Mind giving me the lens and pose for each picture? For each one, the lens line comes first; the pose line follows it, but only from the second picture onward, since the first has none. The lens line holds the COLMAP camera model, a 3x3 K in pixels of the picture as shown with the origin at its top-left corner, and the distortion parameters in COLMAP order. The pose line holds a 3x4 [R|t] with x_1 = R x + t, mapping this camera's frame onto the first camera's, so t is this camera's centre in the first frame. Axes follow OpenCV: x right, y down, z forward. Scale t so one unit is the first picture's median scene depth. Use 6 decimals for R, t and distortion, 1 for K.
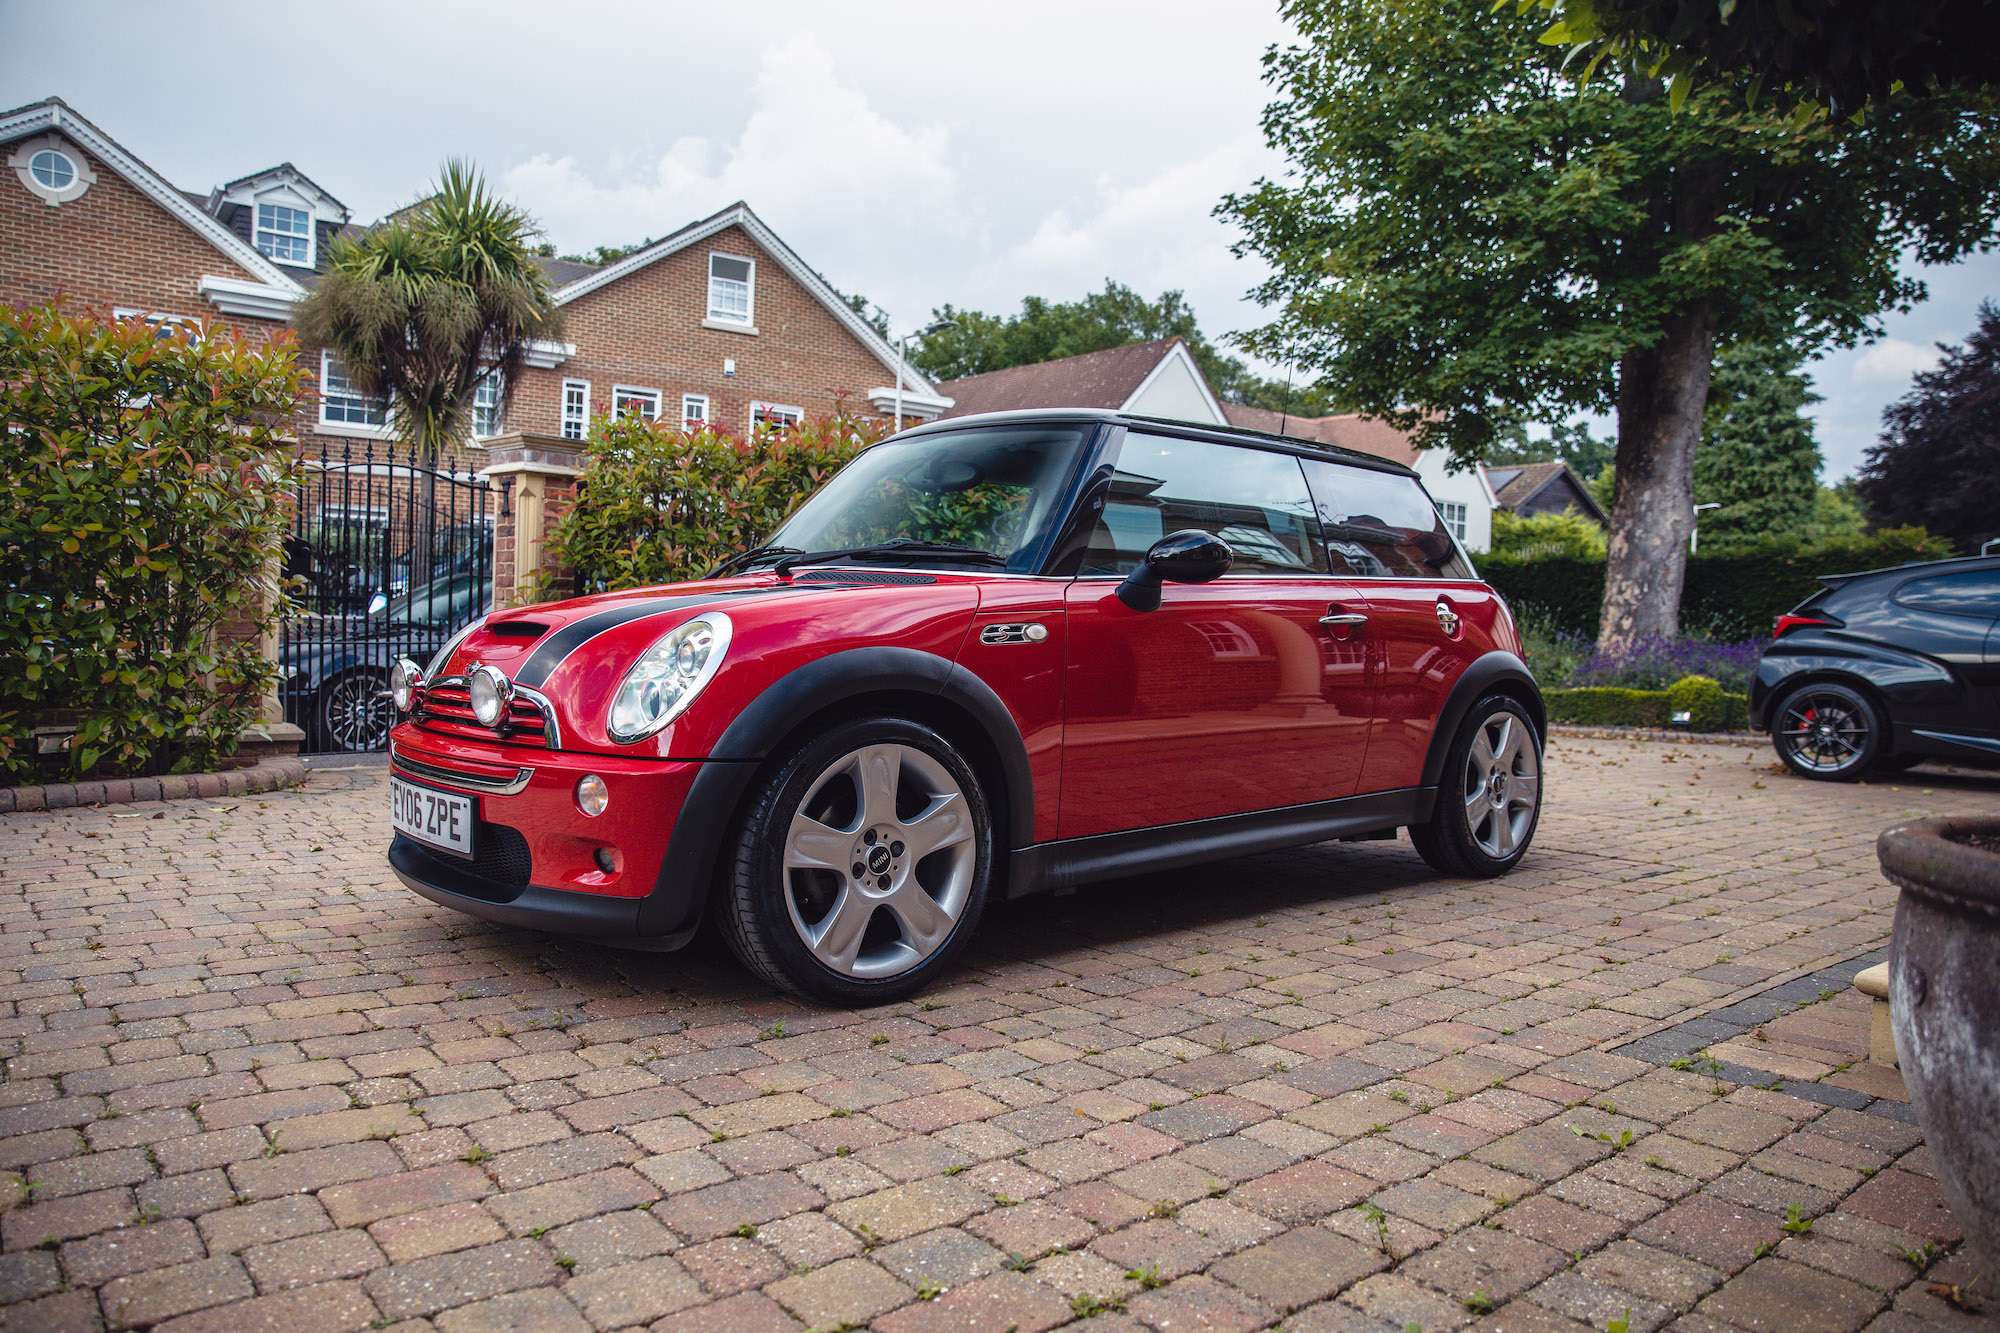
lens RADIAL K [[1364.6, 0, 944.9], [0, 1364.6, 663.0], [0, 0, 1]] dist [-0.057095, 0.000209]
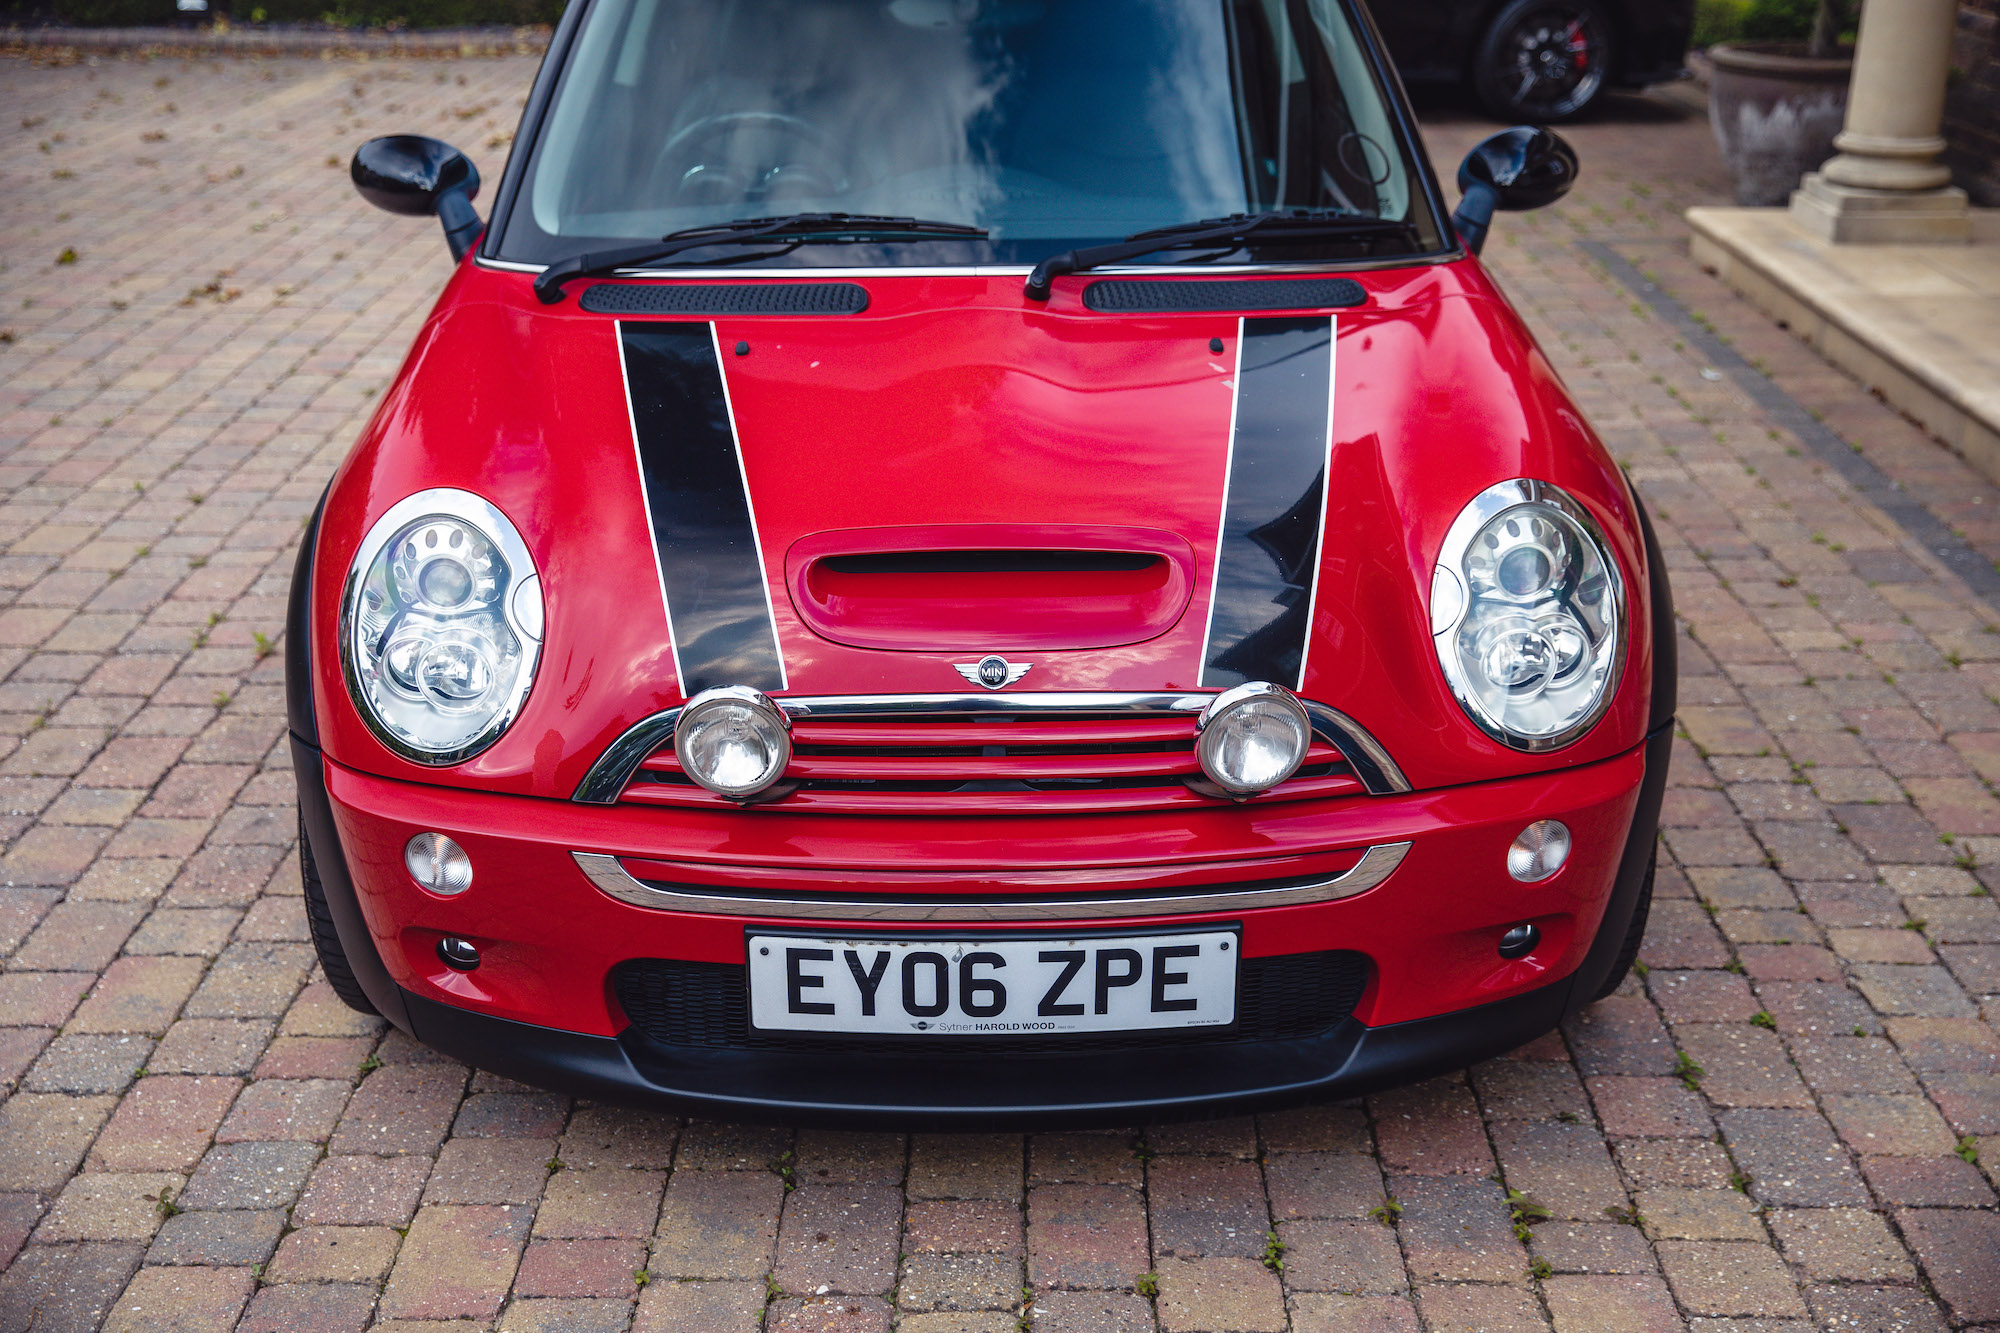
lens RADIAL K [[2330.6, 0, 1000.0], [0, 2330.6, 666.5], [0, 0, 1]] dist [0.022299, 0.141875]
pose [[0.630697, -0.304120, 0.713955, -0.192404], [0.031125, 0.929184, 0.368304, -0.062131], [-0.775405, -0.210066, 0.595500, 0.104630]]
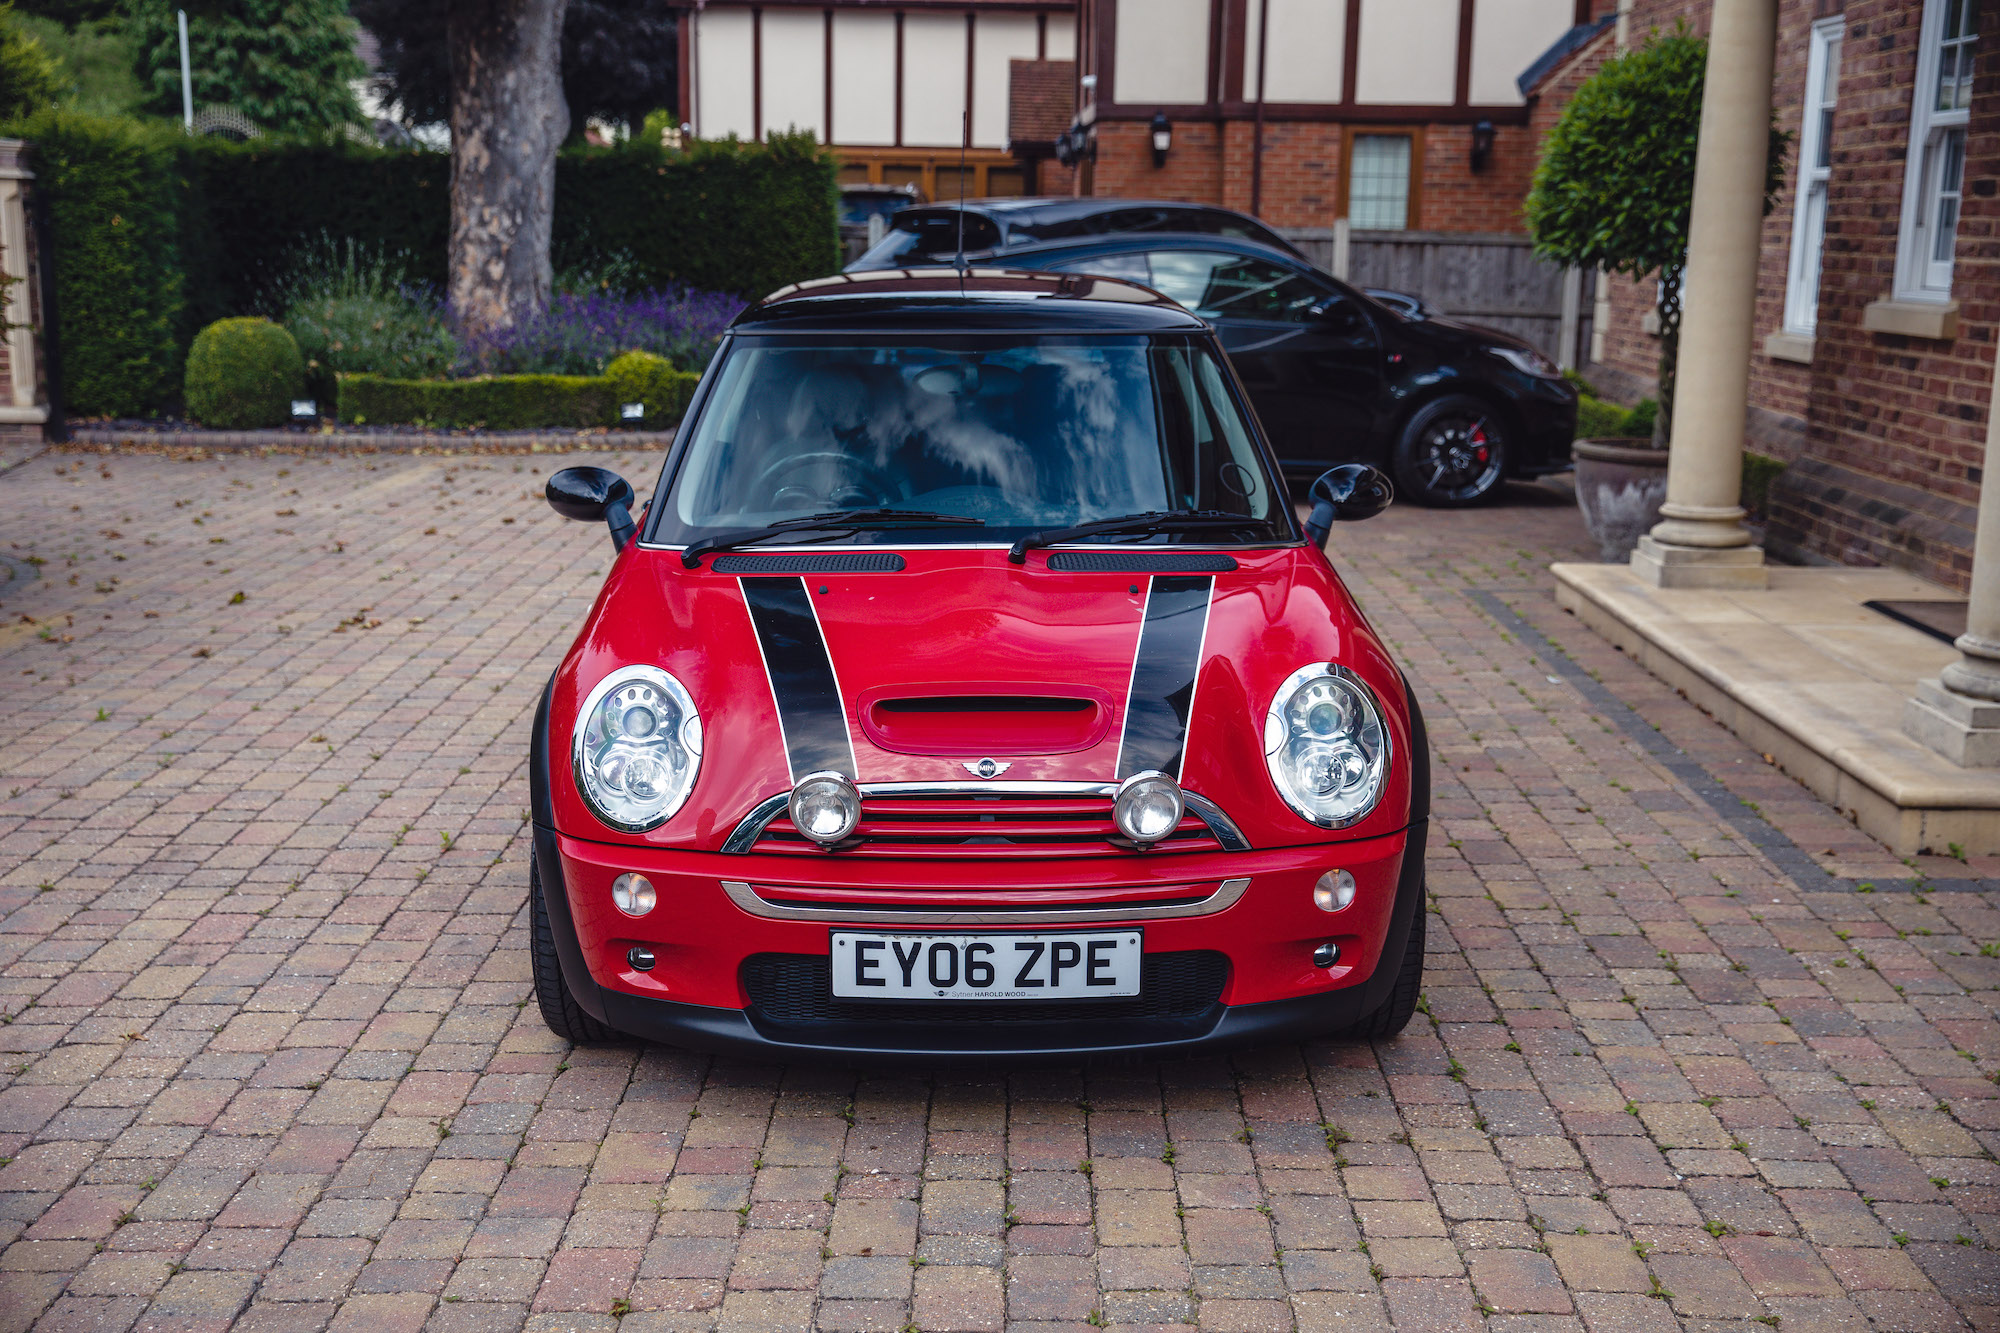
lens RADIAL K [[2330.6, 0, 1000.0], [0, 2330.6, 666.5], [0, 0, 1]] dist [0.022299, 0.141875]
pose [[0.629311, -0.174356, 0.757342, -0.274532], [0.028326, 0.979007, 0.201851, -0.065744], [-0.776637, -0.105575, 0.621038, 0.037220]]
